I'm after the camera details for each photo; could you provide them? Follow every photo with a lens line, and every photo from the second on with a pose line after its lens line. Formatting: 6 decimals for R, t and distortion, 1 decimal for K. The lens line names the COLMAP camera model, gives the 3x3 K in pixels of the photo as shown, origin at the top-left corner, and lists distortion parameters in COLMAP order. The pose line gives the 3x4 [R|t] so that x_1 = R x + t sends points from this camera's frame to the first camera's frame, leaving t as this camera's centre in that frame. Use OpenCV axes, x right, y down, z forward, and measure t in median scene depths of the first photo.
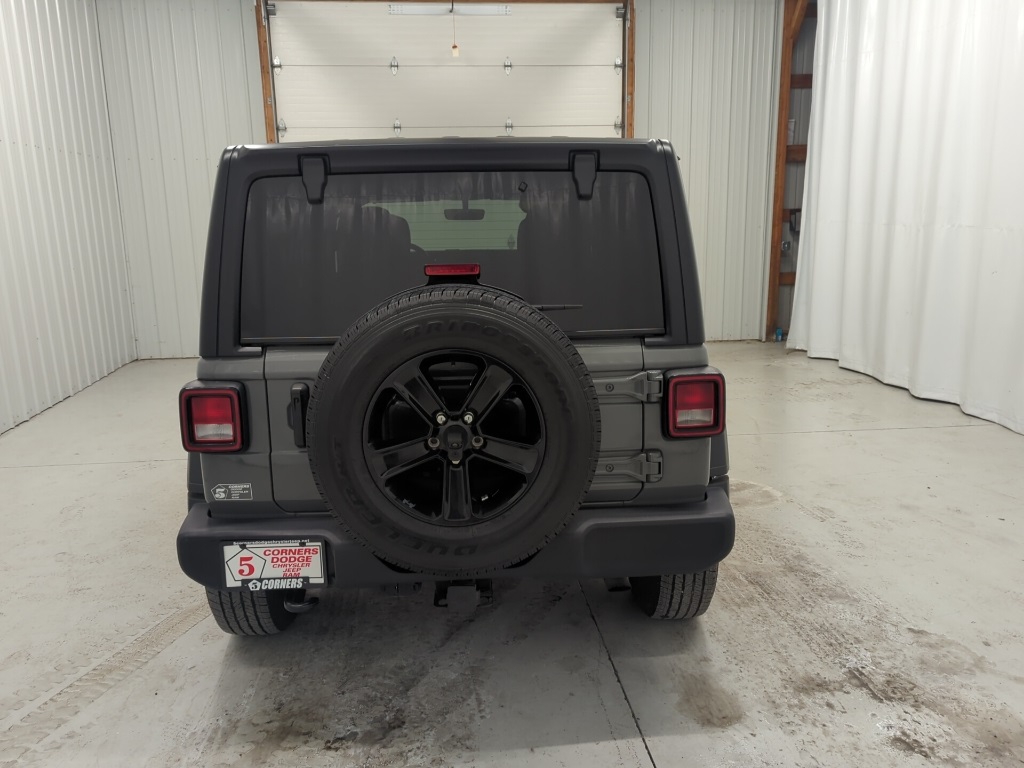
lens RADIAL K [[834.2, 0, 515.4], [0, 834.2, 375.9], [0, 0, 1]] dist [0.064476, -0.074988]
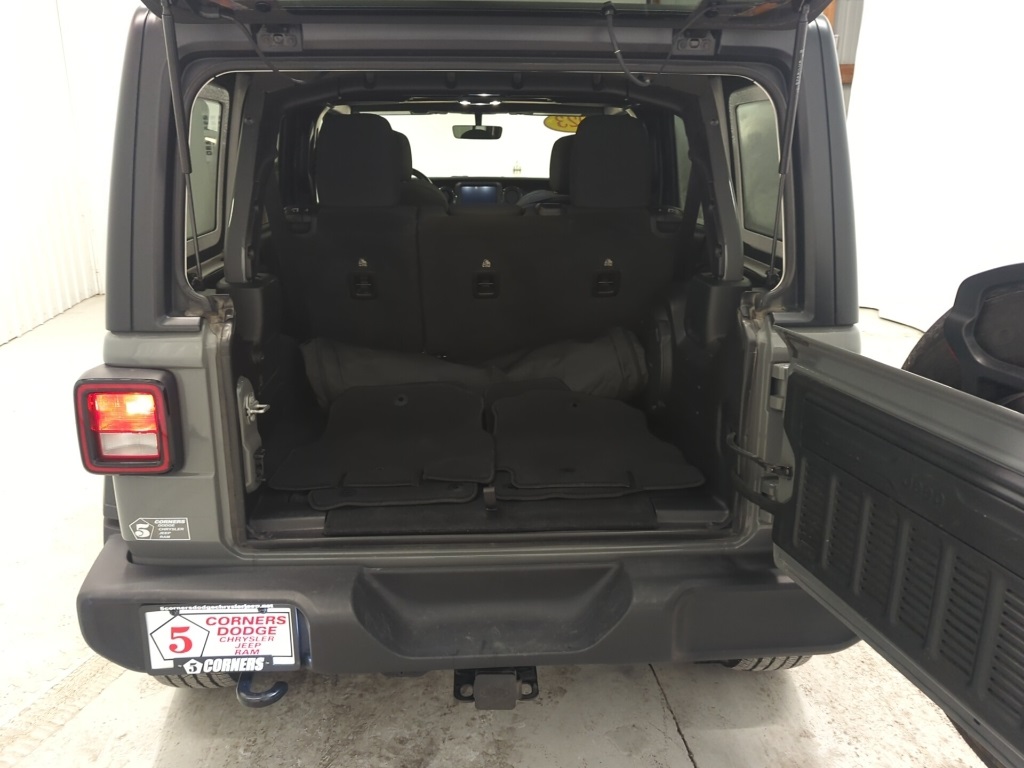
lens RADIAL K [[834.2, 0, 515.4], [0, 834.2, 375.9], [0, 0, 1]] dist [0.064476, -0.074988]
pose [[0.999742, 0.017180, 0.014850, -0.060694], [-0.018328, 0.996547, 0.080984, -0.046544], [-0.013408, -0.081235, 0.996605, 0.323656]]
